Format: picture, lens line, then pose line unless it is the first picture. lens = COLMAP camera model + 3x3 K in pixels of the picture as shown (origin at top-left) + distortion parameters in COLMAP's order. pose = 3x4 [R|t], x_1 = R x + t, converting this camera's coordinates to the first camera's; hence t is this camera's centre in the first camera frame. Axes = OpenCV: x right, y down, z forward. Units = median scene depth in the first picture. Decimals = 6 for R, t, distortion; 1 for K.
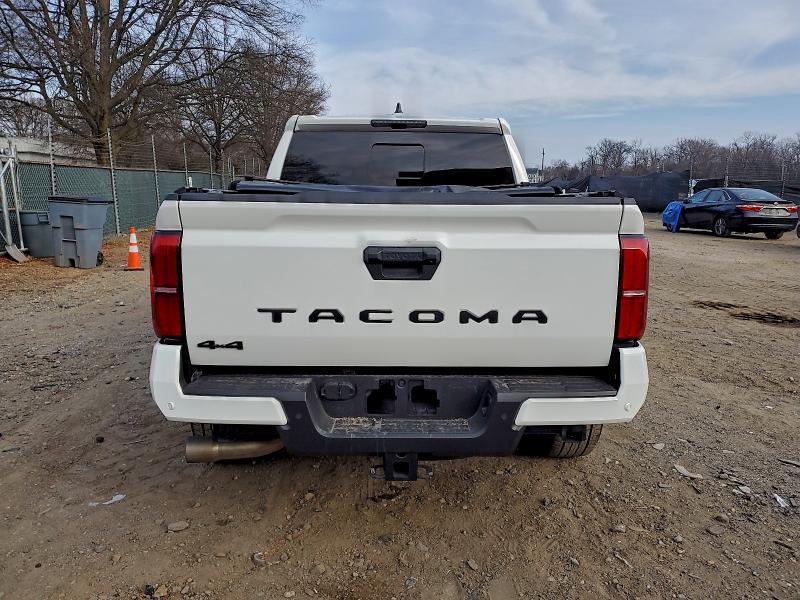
lens RADIAL K [[604.3, 0, 402.5], [0, 604.3, 303.2], [0, 0, 1]] dist [0.046105, -0.023069]
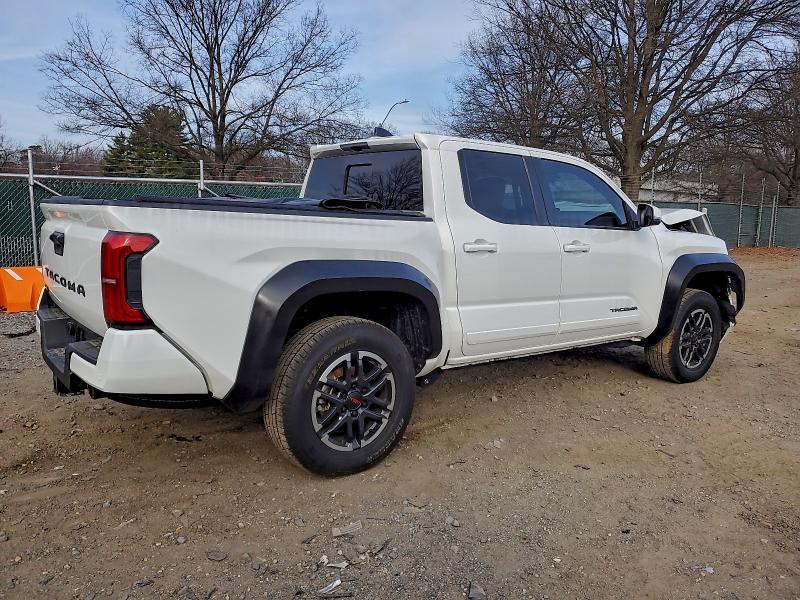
lens RADIAL K [[604.3, 0, 402.8], [0, 604.3, 299.6], [0, 0, 1]] dist [0.046105, -0.023069]
pose [[0.607150, 0.117180, -0.785899, 0.938360], [-0.163285, 0.986357, 0.020923, -0.057214], [0.777629, 0.115622, 0.618001, 0.406490]]
